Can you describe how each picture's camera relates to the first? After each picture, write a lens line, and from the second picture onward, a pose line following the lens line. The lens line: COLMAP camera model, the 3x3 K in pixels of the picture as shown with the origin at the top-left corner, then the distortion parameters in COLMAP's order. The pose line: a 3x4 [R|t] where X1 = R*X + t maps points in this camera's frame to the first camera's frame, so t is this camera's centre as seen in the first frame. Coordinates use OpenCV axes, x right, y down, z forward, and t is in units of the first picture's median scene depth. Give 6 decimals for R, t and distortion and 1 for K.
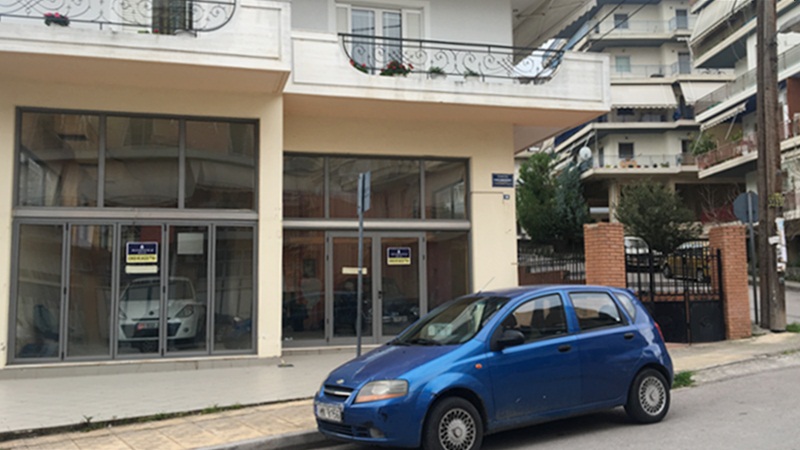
lens RADIAL K [[690.5, 0, 400.0], [0, 690.5, 225.0], [0, 0, 1]] dist [0.098663, -0.165535]
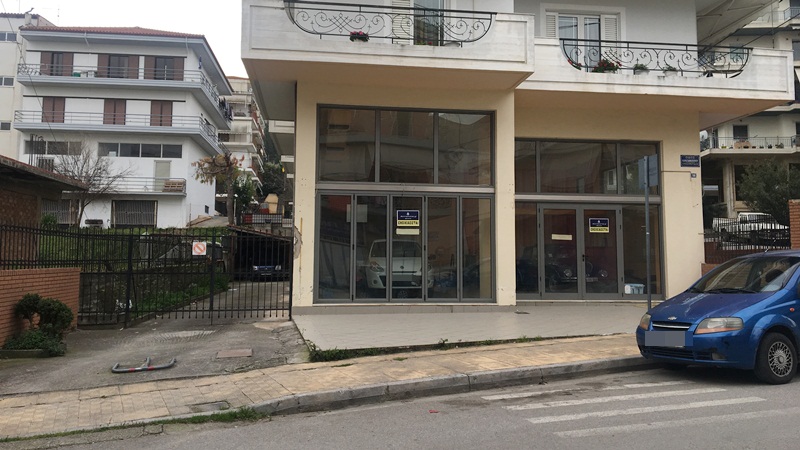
lens RADIAL K [[627.5, 0, 400.0], [0, 627.5, 201.9], [0, 0, 1]] dist [0.077403, -0.110179]
pose [[0.991877, 0.010379, -0.126773, -0.216013], [-0.009983, 0.999943, 0.003762, 0.004759], [0.126805, -0.002466, 0.991925, -0.115220]]
